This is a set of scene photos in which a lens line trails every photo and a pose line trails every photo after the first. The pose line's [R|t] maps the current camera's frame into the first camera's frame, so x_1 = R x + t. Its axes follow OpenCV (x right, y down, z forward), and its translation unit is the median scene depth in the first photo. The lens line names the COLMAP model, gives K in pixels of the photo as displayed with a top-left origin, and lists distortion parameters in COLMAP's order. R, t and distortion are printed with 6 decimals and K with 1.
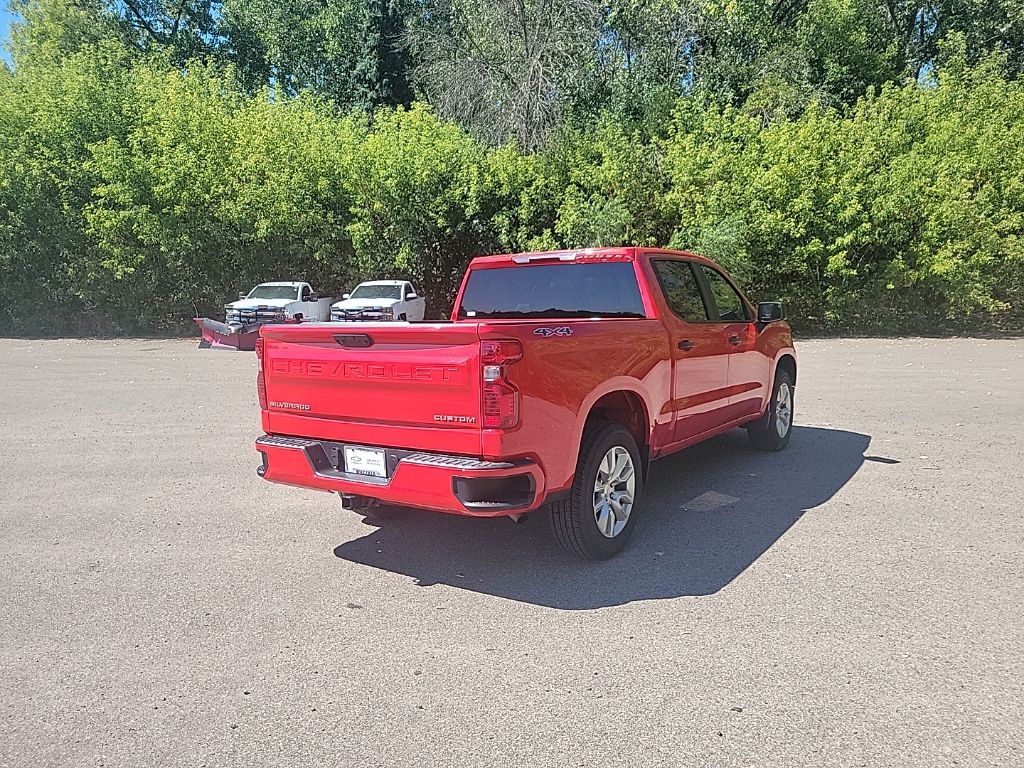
lens RADIAL K [[757.3, 0, 513.5], [0, 757.3, 385.2], [0, 0, 1]] dist [0.042423, -0.029667]
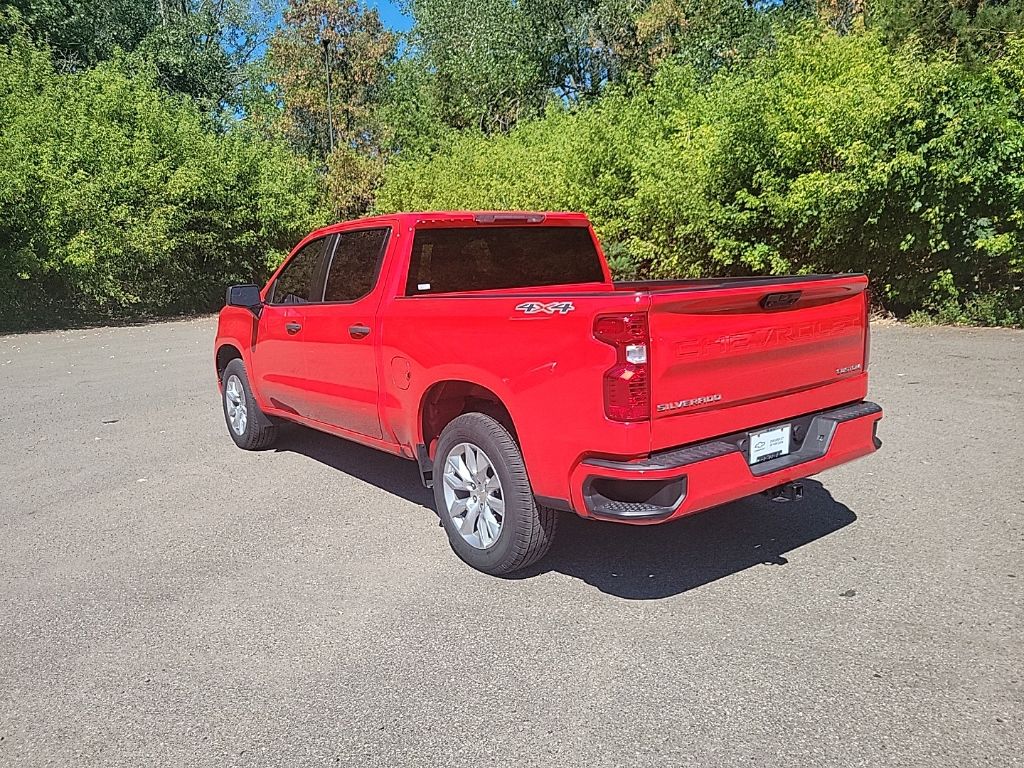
lens RADIAL K [[757.3, 0, 518.2], [0, 757.3, 378.1], [0, 0, 1]] dist [0.042423, -0.029667]
pose [[0.360023, -0.131865, 0.923578, -0.169148], [0.135415, 0.986863, 0.088113, -0.013410], [-0.923064, 0.093344, 0.373150, 0.147599]]
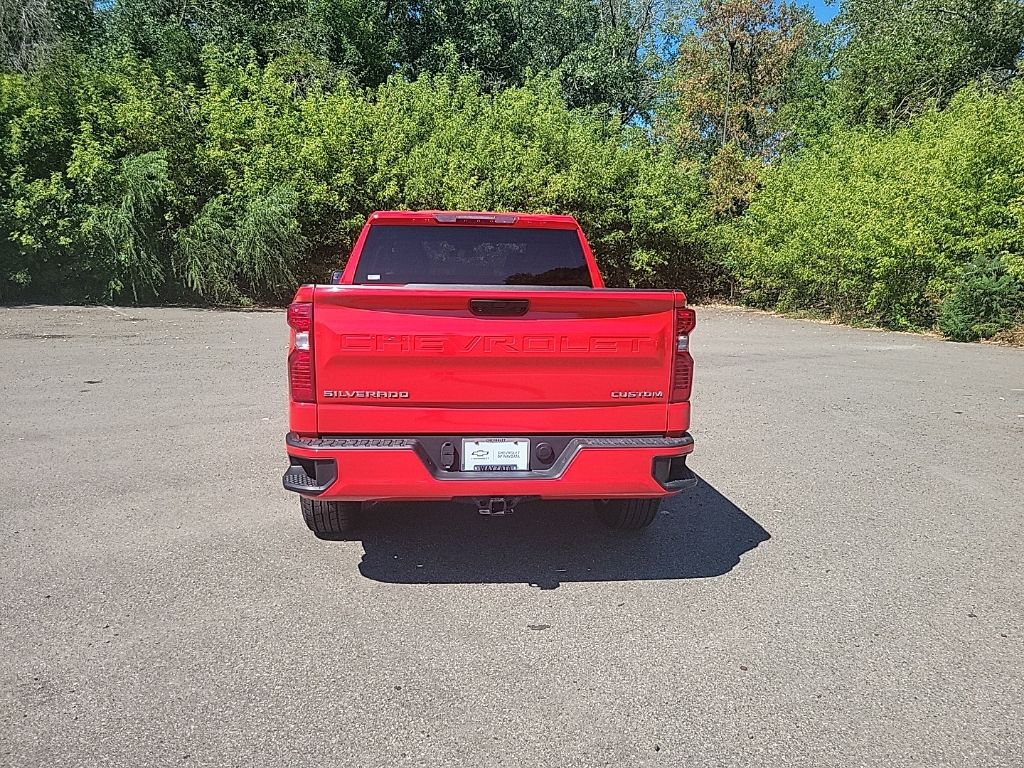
lens RADIAL K [[757.3, 0, 514.3], [0, 757.3, 383.6], [0, 0, 1]] dist [0.042423, -0.029667]
pose [[0.778717, -0.056039, 0.624867, -0.108583], [0.033728, 0.998302, 0.047497, -0.002321], [-0.626468, -0.015911, 0.779285, 0.055107]]
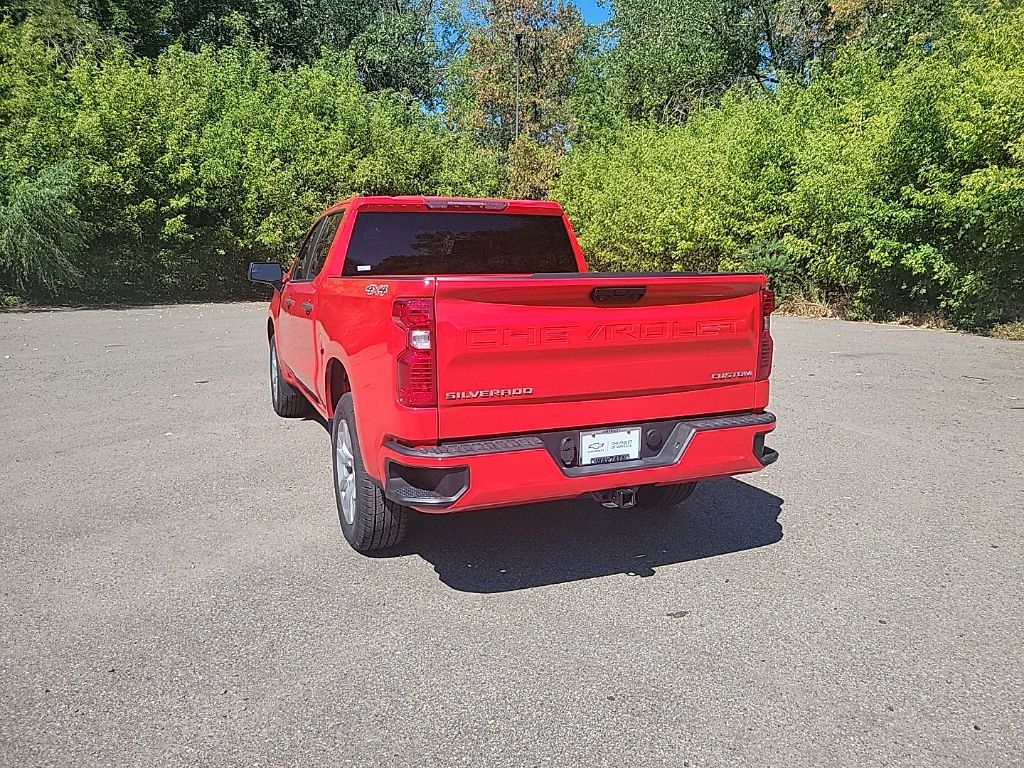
lens RADIAL K [[757.3, 0, 517.7], [0, 757.3, 370.4], [0, 0, 1]] dist [0.042423, -0.029667]
pose [[0.558935, -0.099299, 0.823244, -0.142606], [0.080573, 0.994610, 0.065265, -0.006208], [-0.825287, 0.029853, 0.563923, 0.098743]]
